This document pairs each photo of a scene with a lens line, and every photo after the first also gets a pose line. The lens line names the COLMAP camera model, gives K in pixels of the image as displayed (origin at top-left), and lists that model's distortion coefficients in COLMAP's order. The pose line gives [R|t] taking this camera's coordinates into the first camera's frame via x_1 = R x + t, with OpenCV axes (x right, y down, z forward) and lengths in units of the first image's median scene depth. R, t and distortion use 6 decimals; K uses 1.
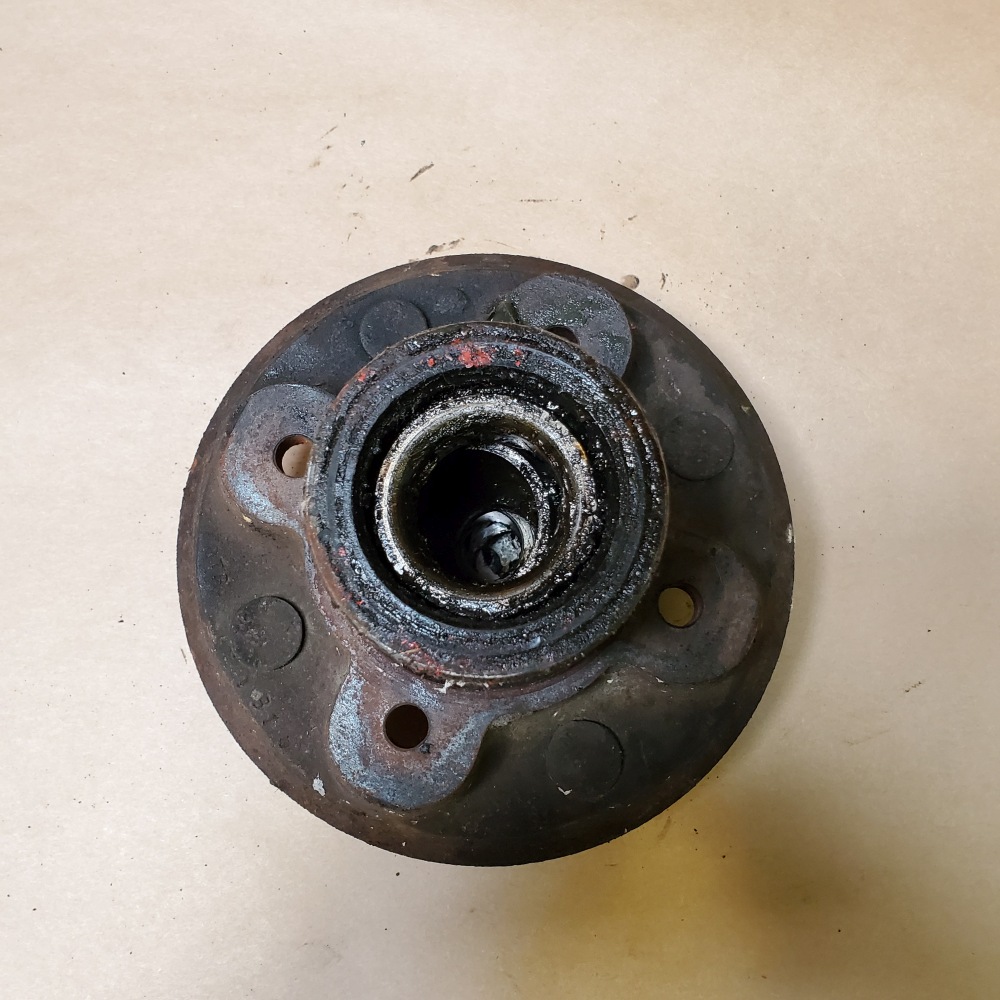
lens RADIAL K [[1009.2, 0, 493.4], [0, 1009.2, 496.2], [0, 0, 1]] dist [0.008406, -0.025707]
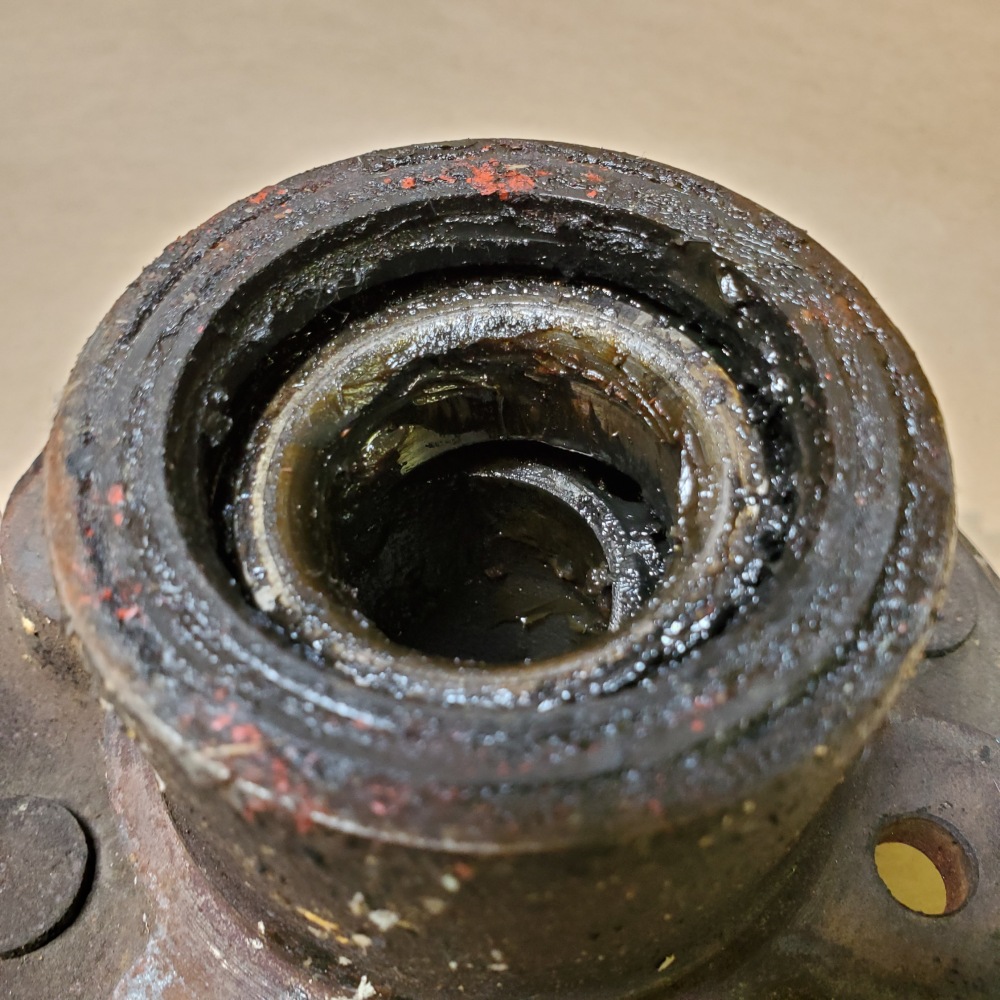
lens RADIAL K [[1056.3, 0, 493.1], [0, 1056.3, 515.6], [0, 0, 1]] dist [-0.016176, -0.036643]
pose [[0.995916, 0.070731, -0.056110, 0.014275], [-0.087798, 0.903565, -0.419358, 0.181321], [0.021038, 0.422572, 0.906085, 0.529825]]
